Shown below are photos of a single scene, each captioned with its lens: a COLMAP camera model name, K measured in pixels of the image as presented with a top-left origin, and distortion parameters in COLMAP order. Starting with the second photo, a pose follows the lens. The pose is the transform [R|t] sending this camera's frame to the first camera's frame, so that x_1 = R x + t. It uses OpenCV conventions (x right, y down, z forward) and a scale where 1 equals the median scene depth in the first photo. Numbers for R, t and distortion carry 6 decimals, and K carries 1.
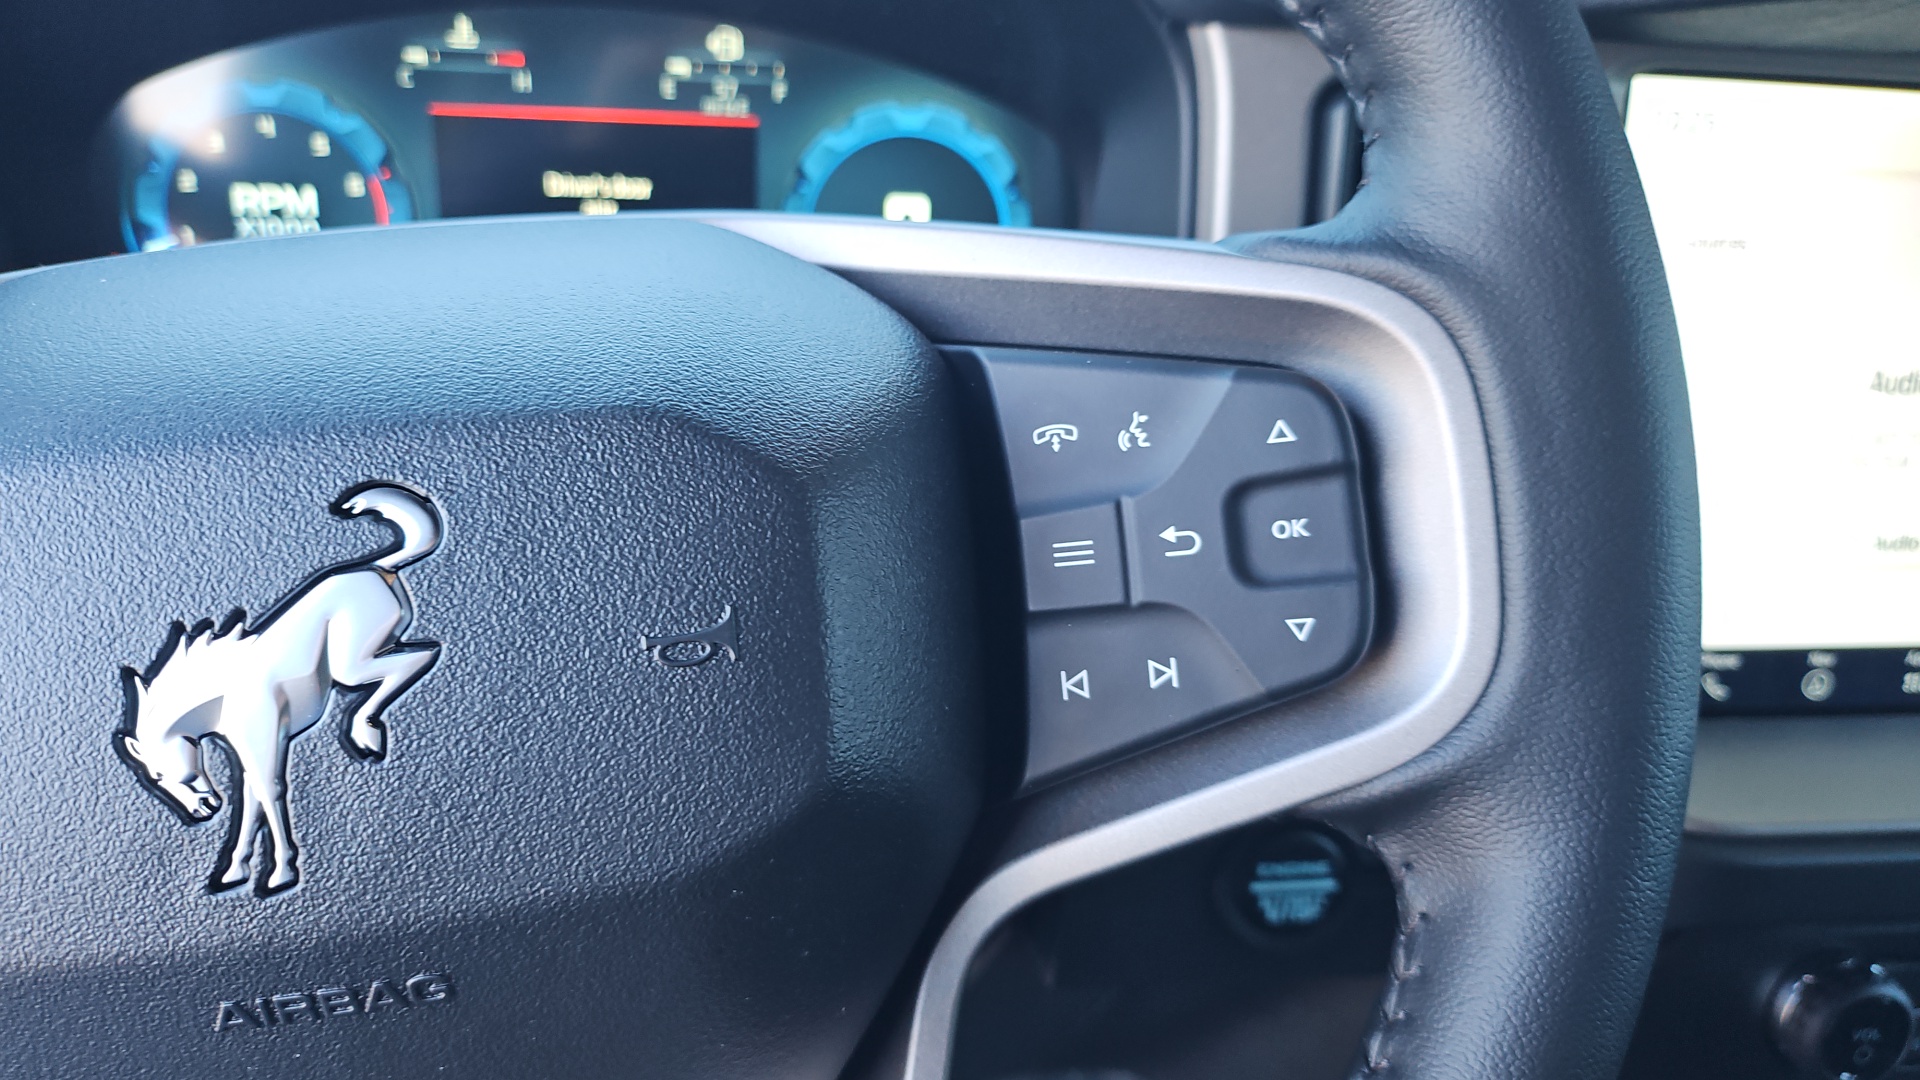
lens RADIAL K [[1281.6, 0, 909.4], [0, 1281.6, 432.5], [0, 0, 1]] dist [0.000830, -0.029705]
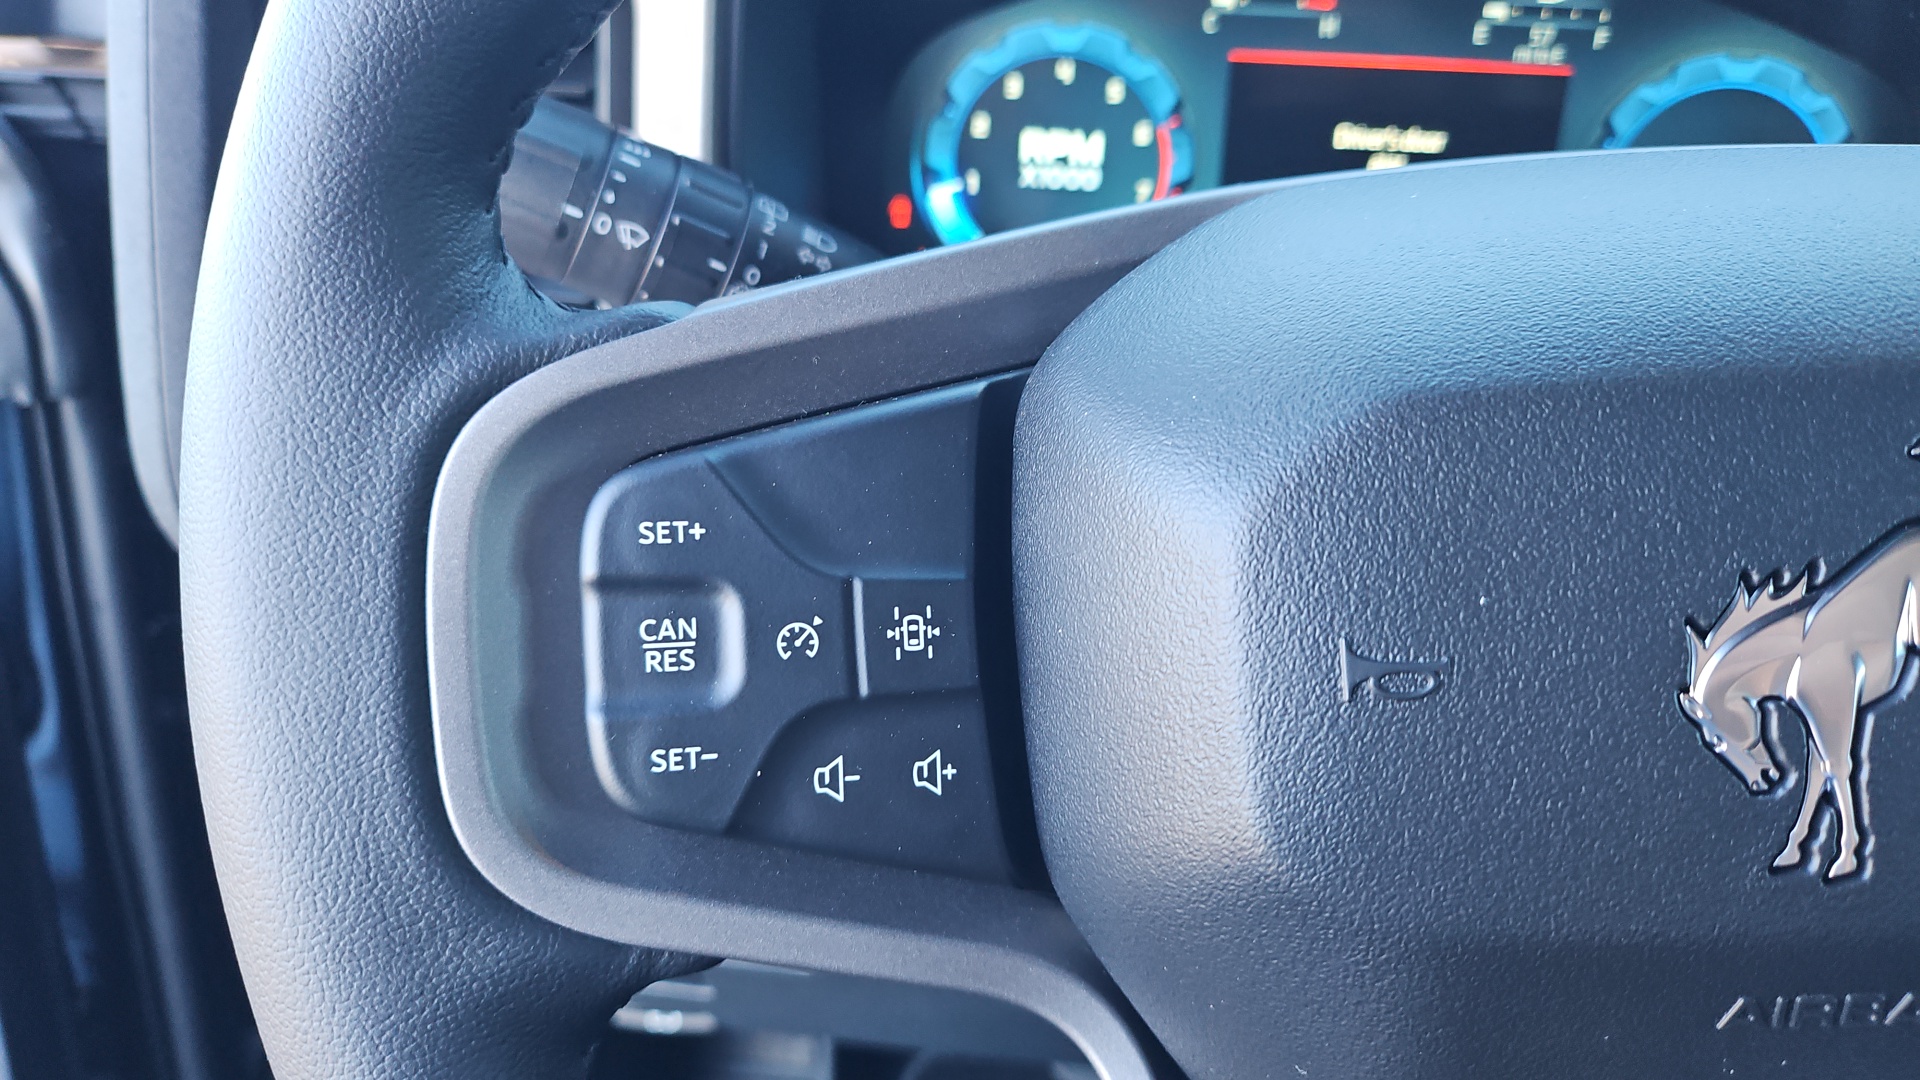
lens RADIAL K [[1281.6, 0, 909.4], [0, 1281.6, 432.5], [0, 0, 1]] dist [0.000830, -0.029705]
pose [[0.978981, 0.056115, -0.196077, -0.405092], [-0.054318, 0.998418, 0.014535, 0.029956], [0.196583, -0.003579, 0.980481, 0.007022]]
